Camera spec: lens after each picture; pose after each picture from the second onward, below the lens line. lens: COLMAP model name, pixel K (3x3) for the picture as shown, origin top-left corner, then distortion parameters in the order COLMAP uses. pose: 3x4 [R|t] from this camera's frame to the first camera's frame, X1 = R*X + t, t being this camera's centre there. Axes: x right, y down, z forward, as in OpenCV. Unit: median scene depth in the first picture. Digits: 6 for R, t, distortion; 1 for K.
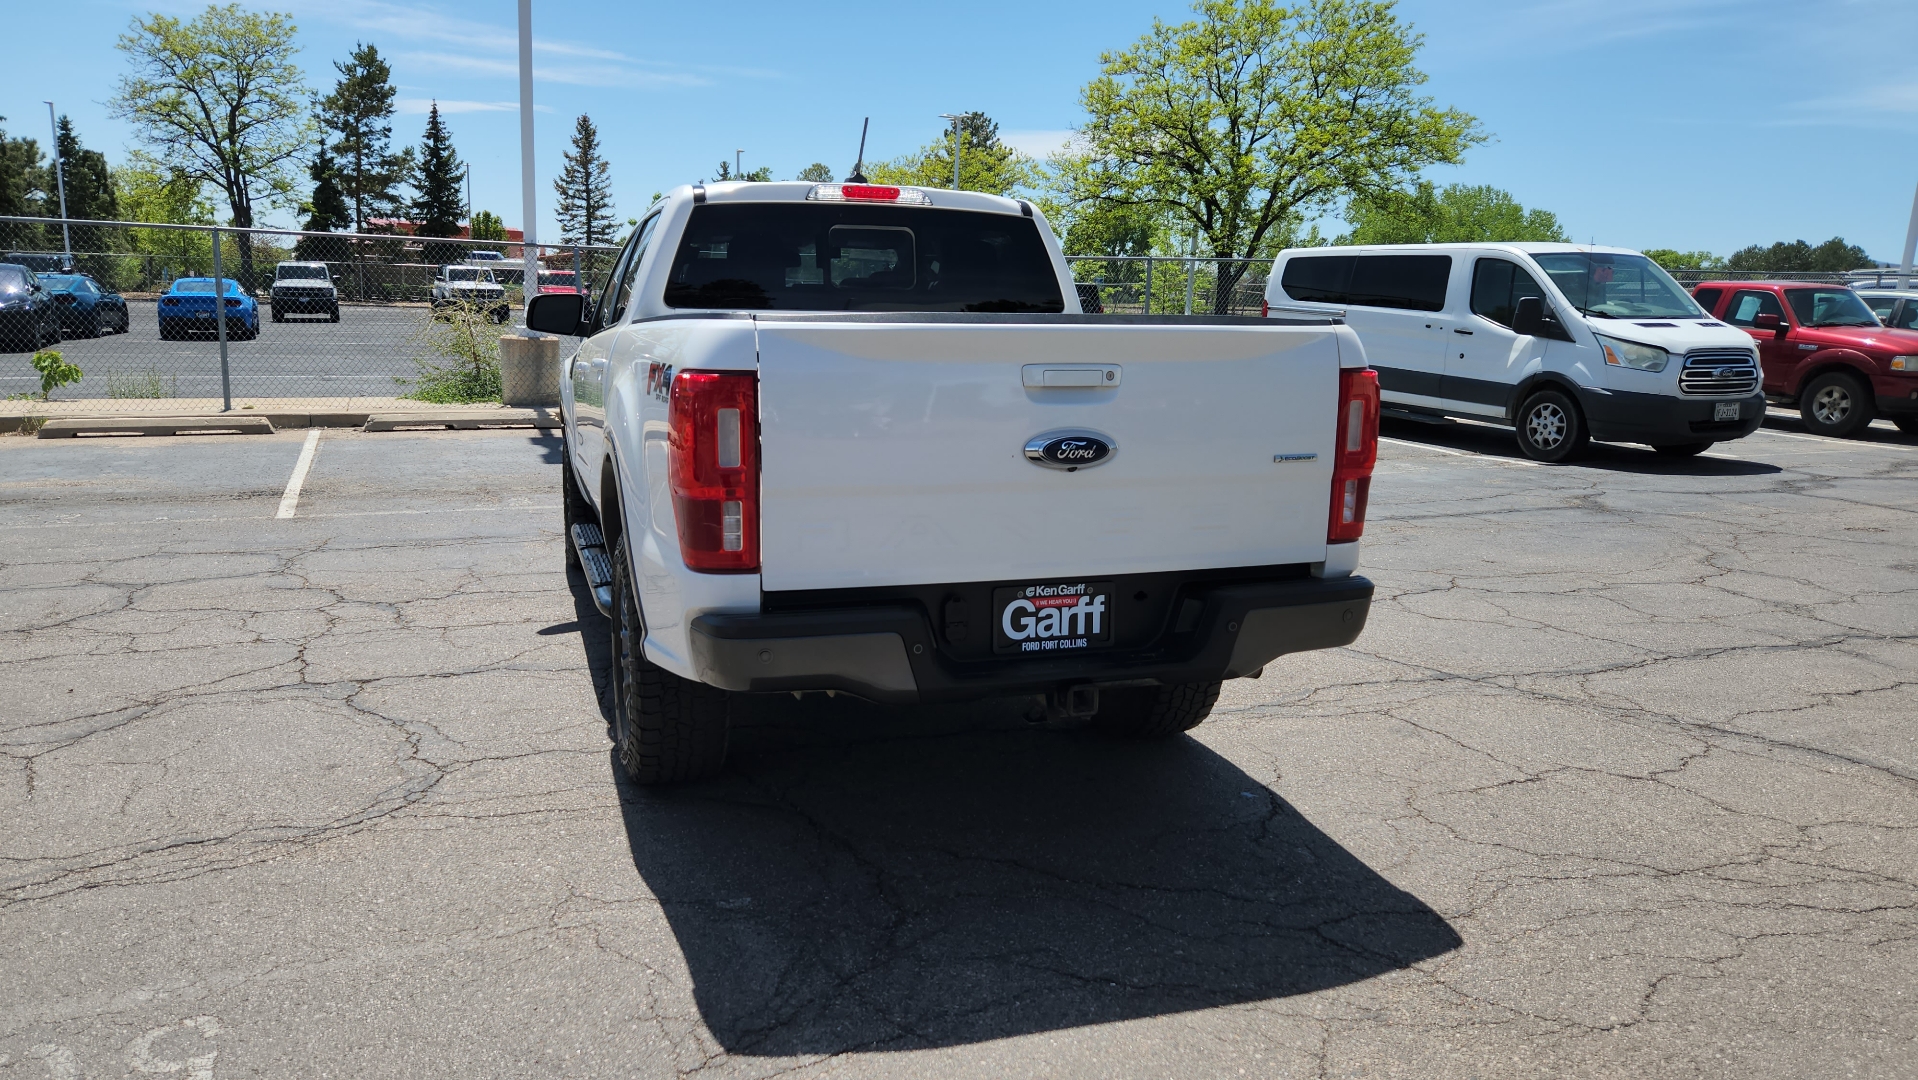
lens RADIAL K [[1281.7, 0, 917.0], [0, 1281.7, 554.9], [0, 0, 1]] dist [0.072002, -0.059847]
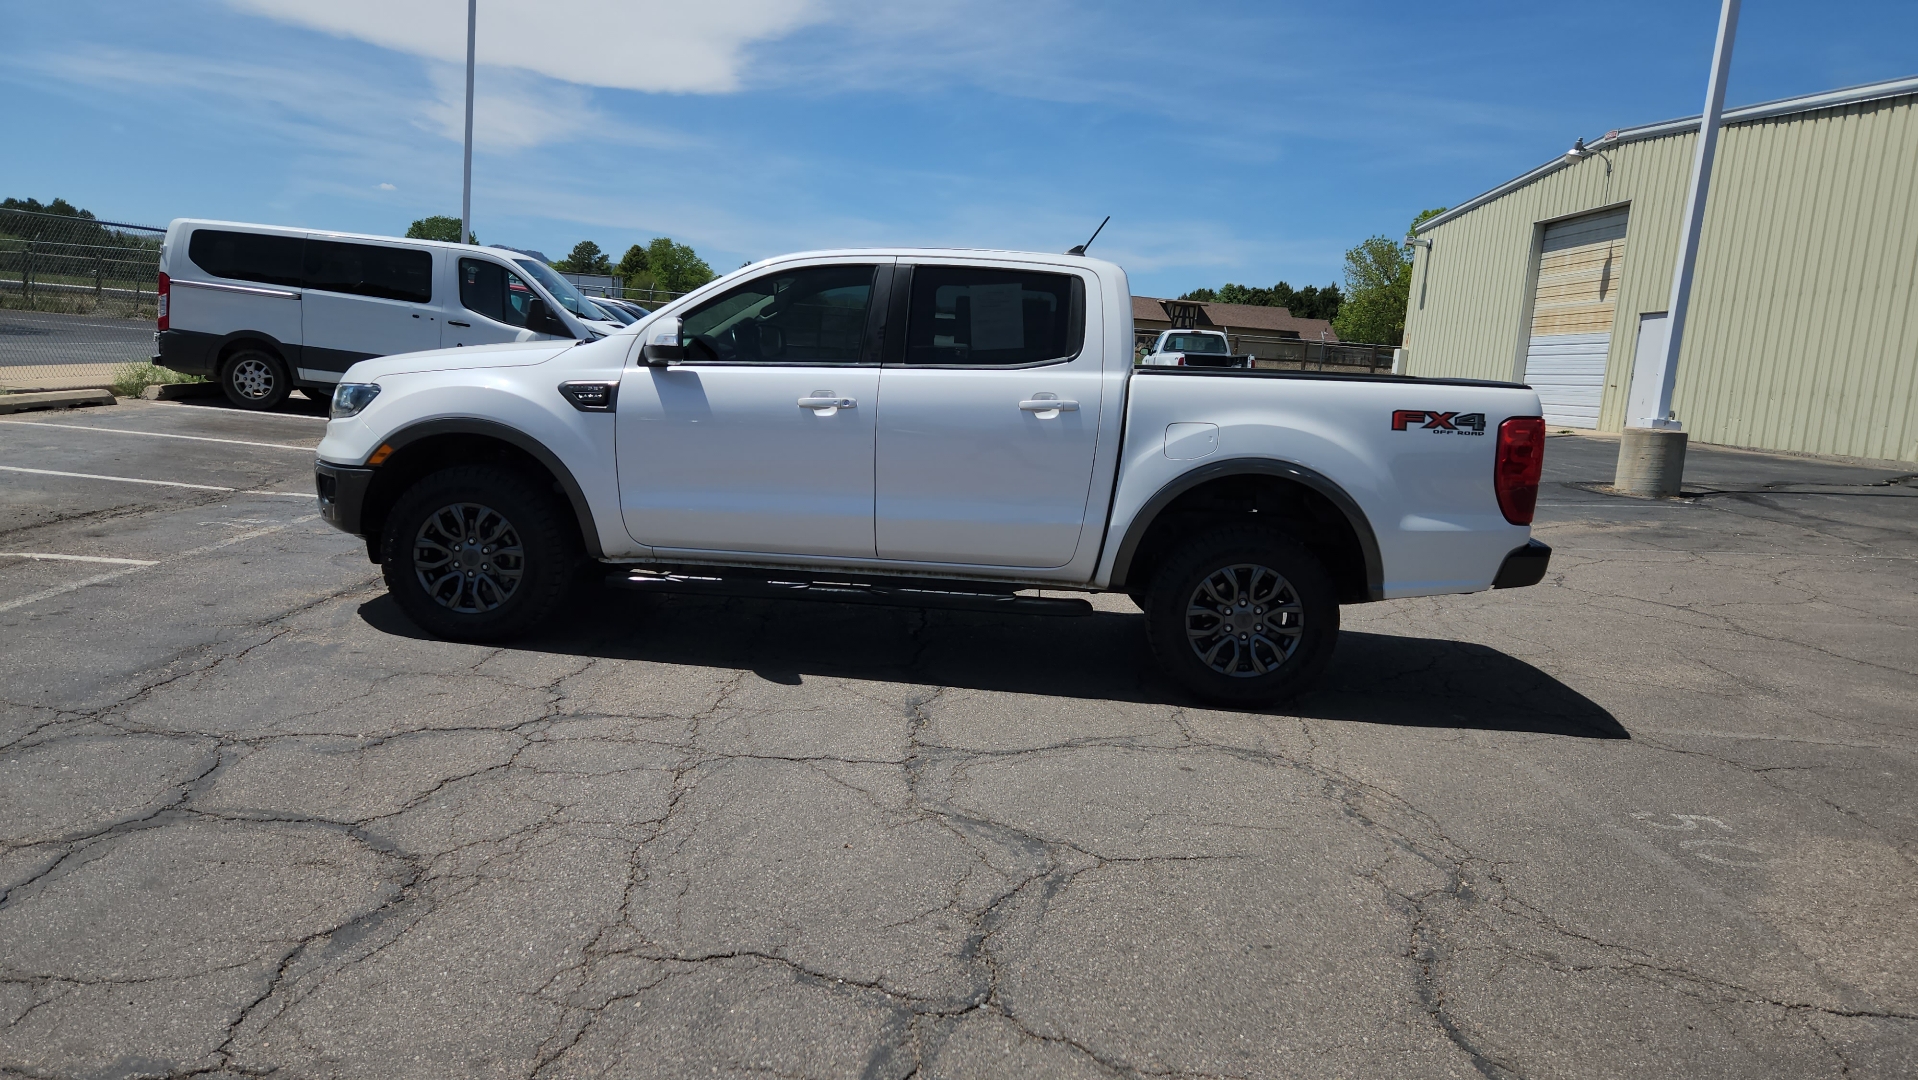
lens RADIAL K [[1281.7, 0, 927.0], [0, 1281.7, 518.2], [0, 0, 1]] dist [0.072002, -0.059847]
pose [[0.368693, -0.119488, 0.921840, -1.200518], [0.115614, 0.989898, 0.082069, -0.135364], [-0.922333, 0.076319, 0.378783, 0.588529]]
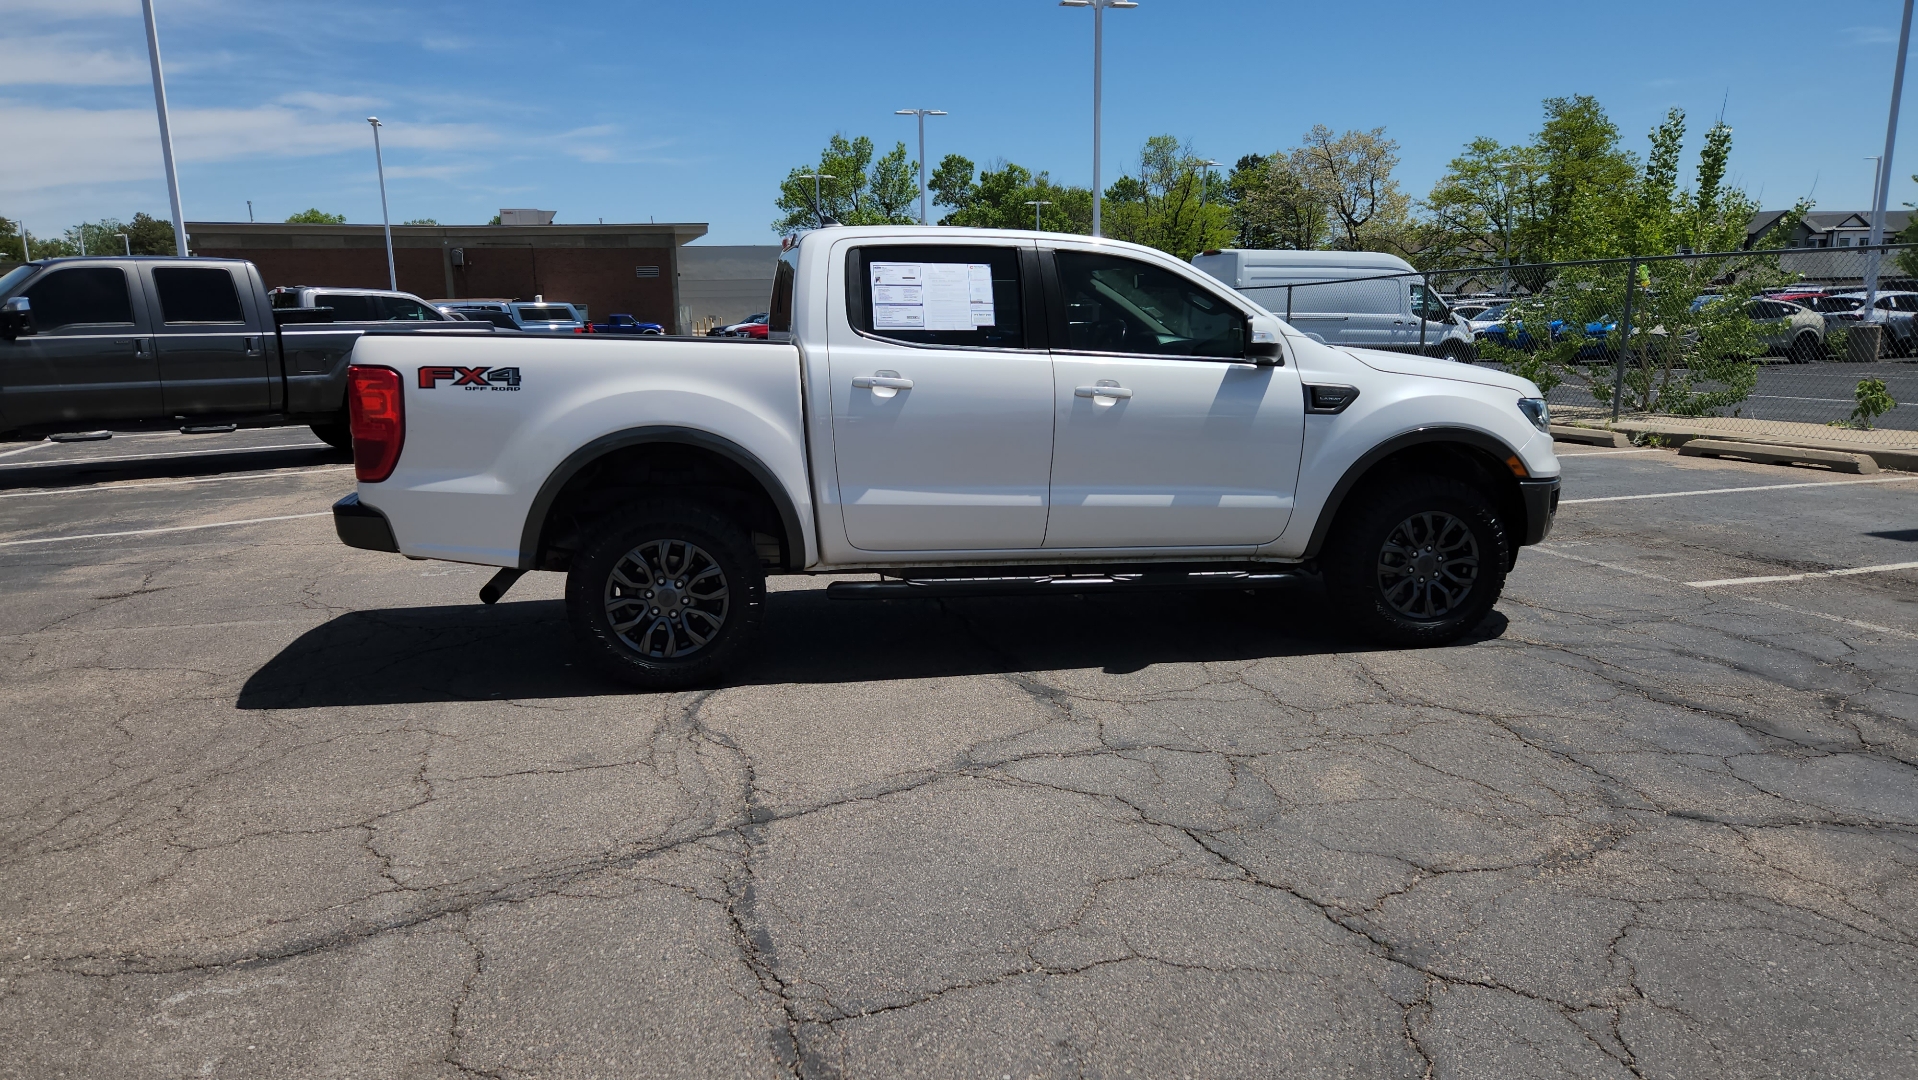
lens RADIAL K [[1281.7, 0, 934.9], [0, 1281.7, 541.9], [0, 0, 1]] dist [0.072002, -0.059847]
pose [[-0.121453, 0.150299, -0.981152, 1.098560], [-0.184047, 0.967919, 0.171054, -0.202863], [0.975385, 0.201353, -0.089895, 1.136586]]
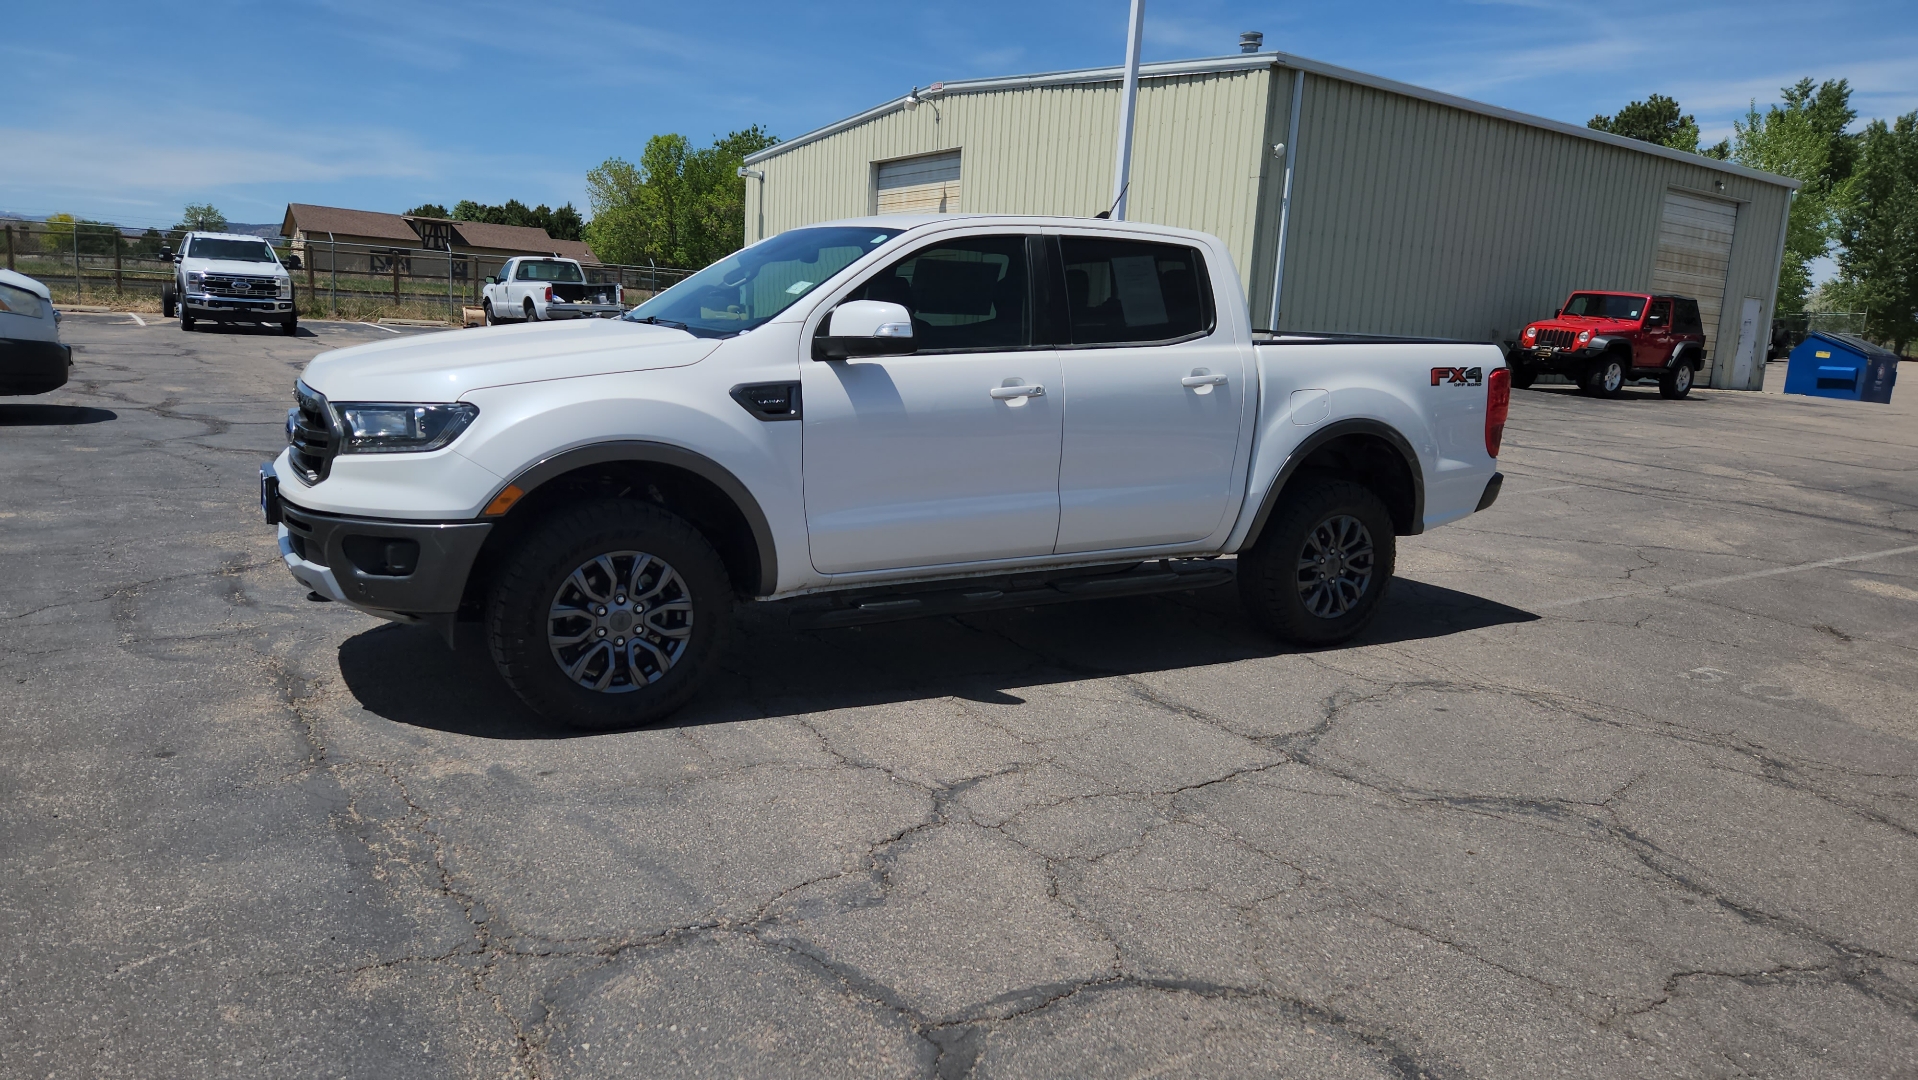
lens RADIAL K [[1281.1, 0, 934.8], [0, 1281.1, 529.3], [0, 0, 1]] dist [0.072498, -0.059013]
pose [[-0.211438, -0.192722, 0.958203, -1.170365], [0.131316, 0.965877, 0.223242, -0.270866], [-0.968530, 0.173029, -0.178916, 1.287978]]
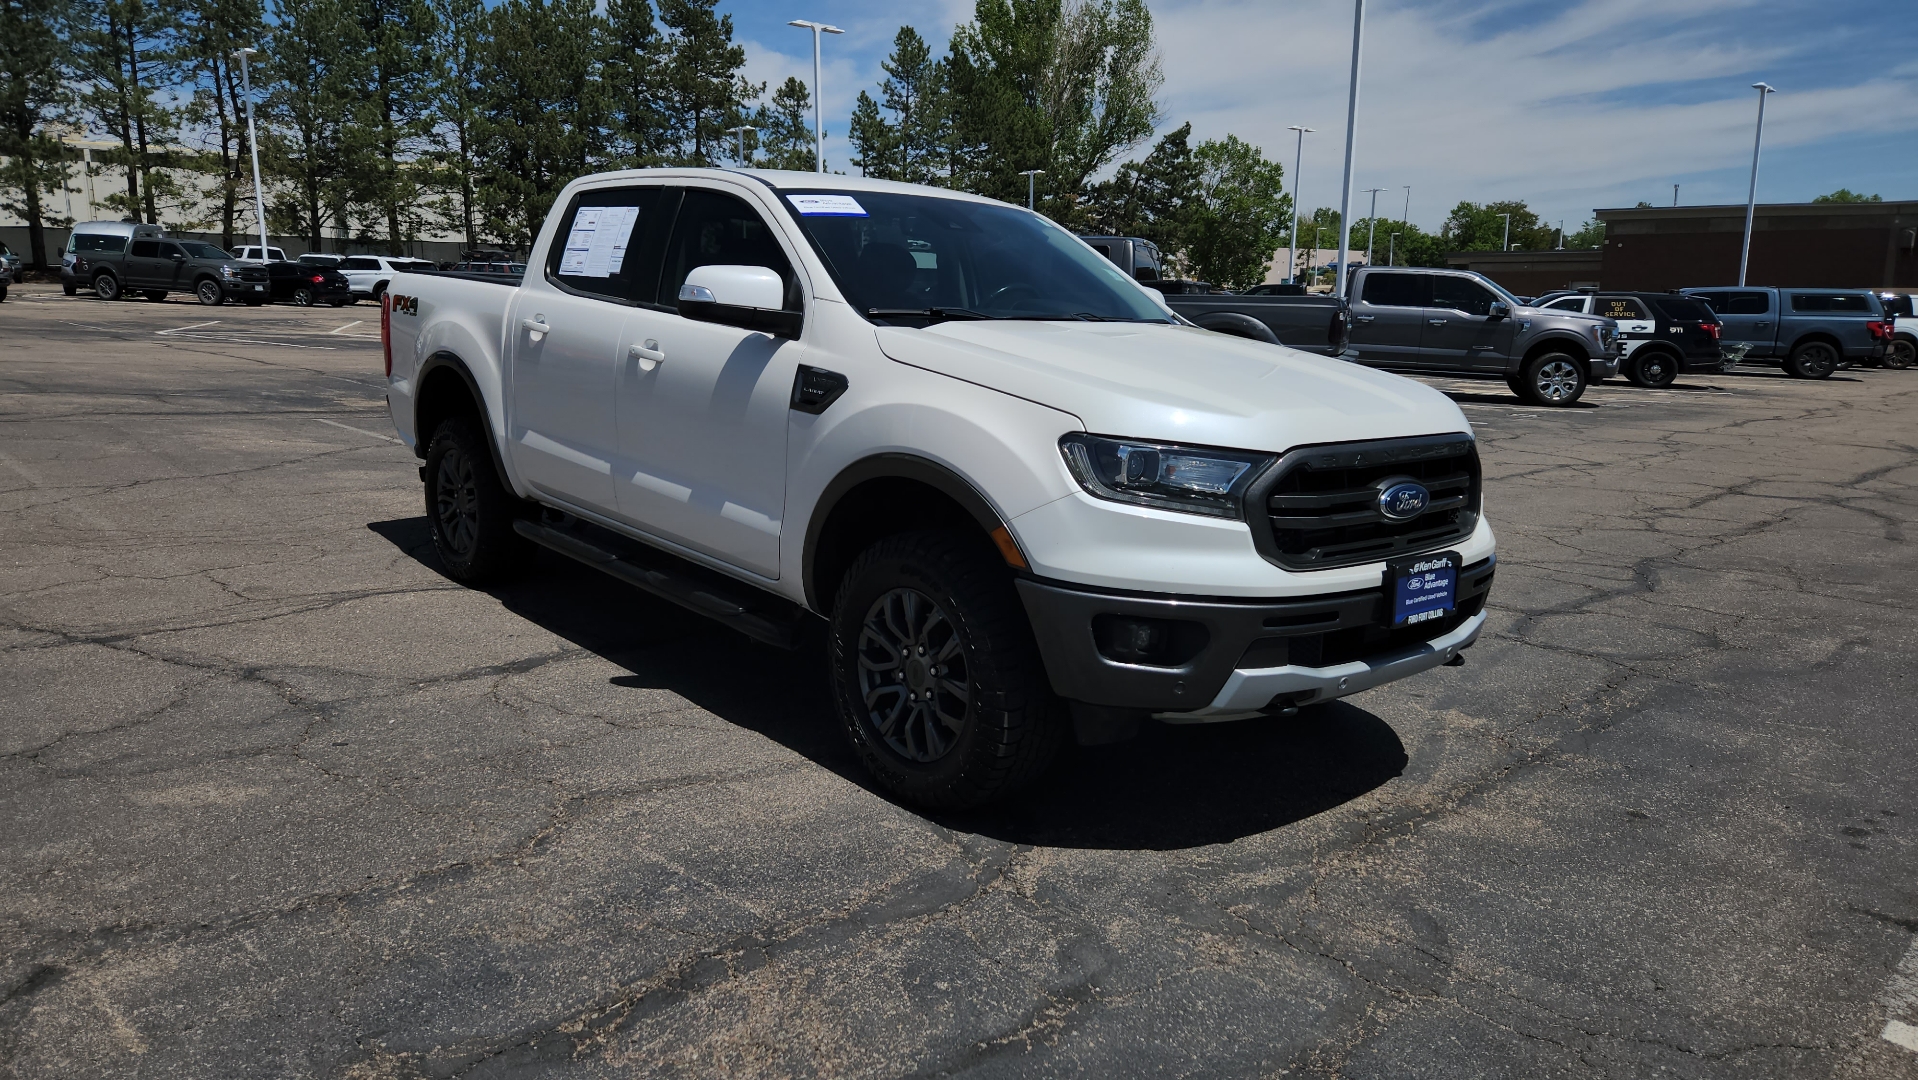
lens RADIAL K [[1281.7, 0, 925.6], [0, 1281.7, 523.3], [0, 0, 1]] dist [0.072002, -0.059847]
pose [[-0.922600, 0.020647, -0.385204, 0.226283], [-0.121204, 0.932482, 0.340276, -0.379464], [0.366222, 0.360627, -0.857805, 2.005454]]
